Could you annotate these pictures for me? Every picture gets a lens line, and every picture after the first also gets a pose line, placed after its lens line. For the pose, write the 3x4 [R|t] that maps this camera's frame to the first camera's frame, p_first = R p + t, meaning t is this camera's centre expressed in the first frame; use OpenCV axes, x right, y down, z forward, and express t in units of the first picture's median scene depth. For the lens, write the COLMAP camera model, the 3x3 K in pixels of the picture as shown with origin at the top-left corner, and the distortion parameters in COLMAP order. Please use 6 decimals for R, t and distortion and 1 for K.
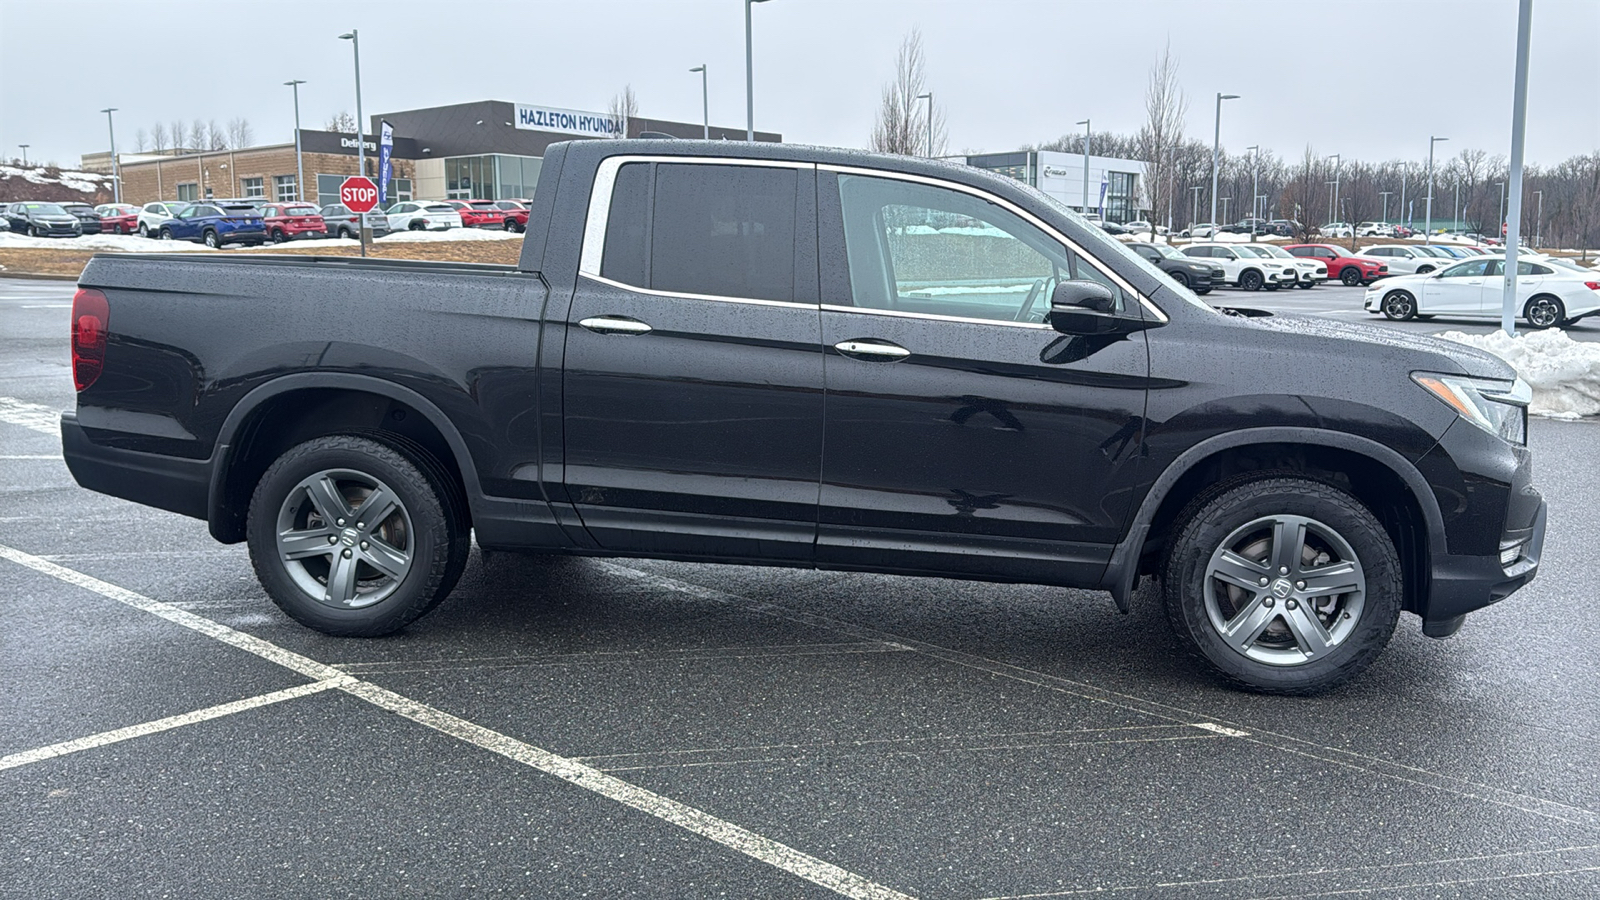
lens RADIAL K [[1346.0, 0, 842.3], [0, 1346.0, 433.1], [0, 0, 1]] dist [0.163706, -0.286172]
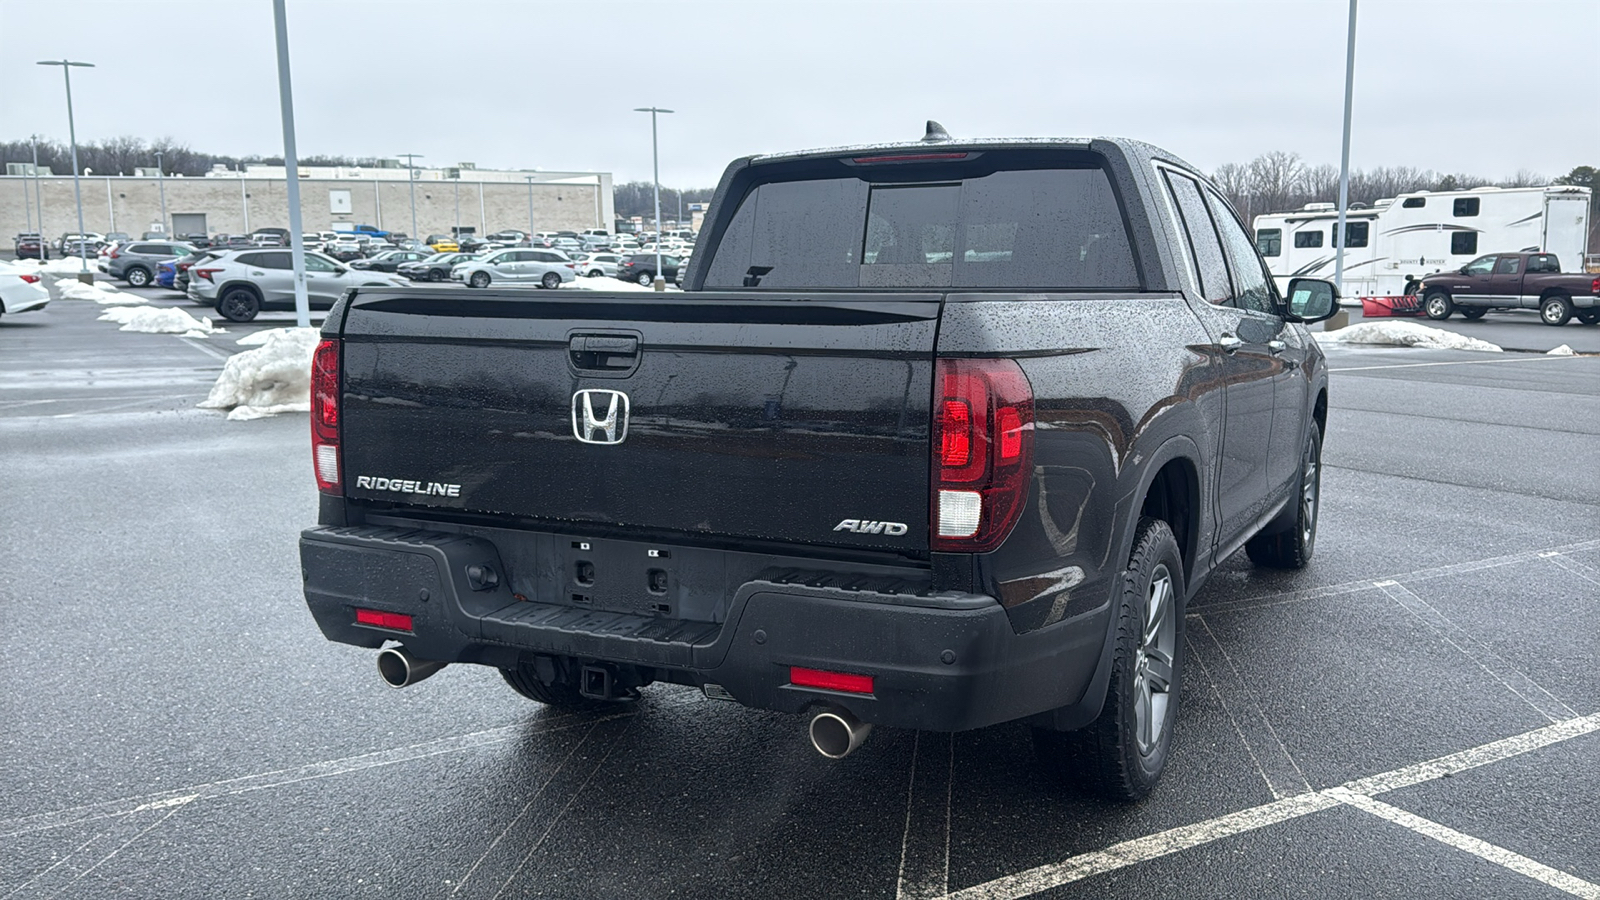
lens RADIAL K [[1352.9, 0, 818.0], [0, 1352.9, 452.8], [0, 0, 1]] dist [0.163362, -0.291828]
pose [[0.330413, -0.147880, 0.932180, -1.135865], [0.127478, 0.985592, 0.111169, -0.144347], [-0.935188, 0.082101, 0.344503, 0.928519]]
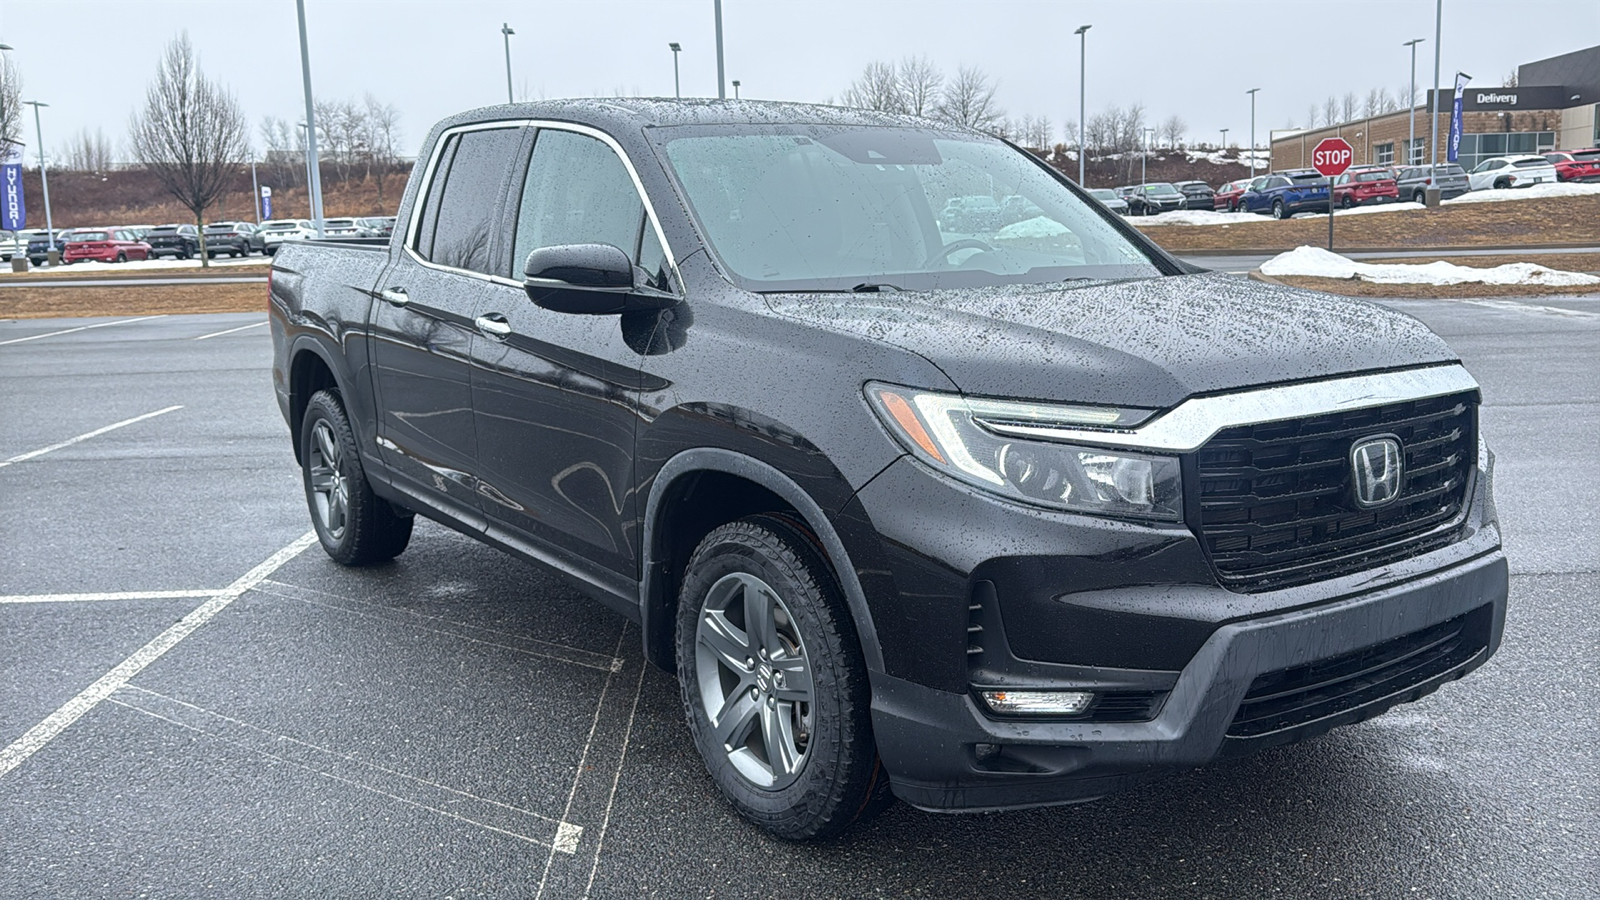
lens RADIAL K [[1348.1, 0, 835.9], [0, 1348.1, 456.6], [0, 0, 1]] dist [0.159295, -0.289433]
pose [[0.685037, 0.090383, -0.722879, 0.805988], [-0.061025, 0.995906, 0.066689, -0.047583], [0.725947, -0.001571, 0.687748, 0.518779]]
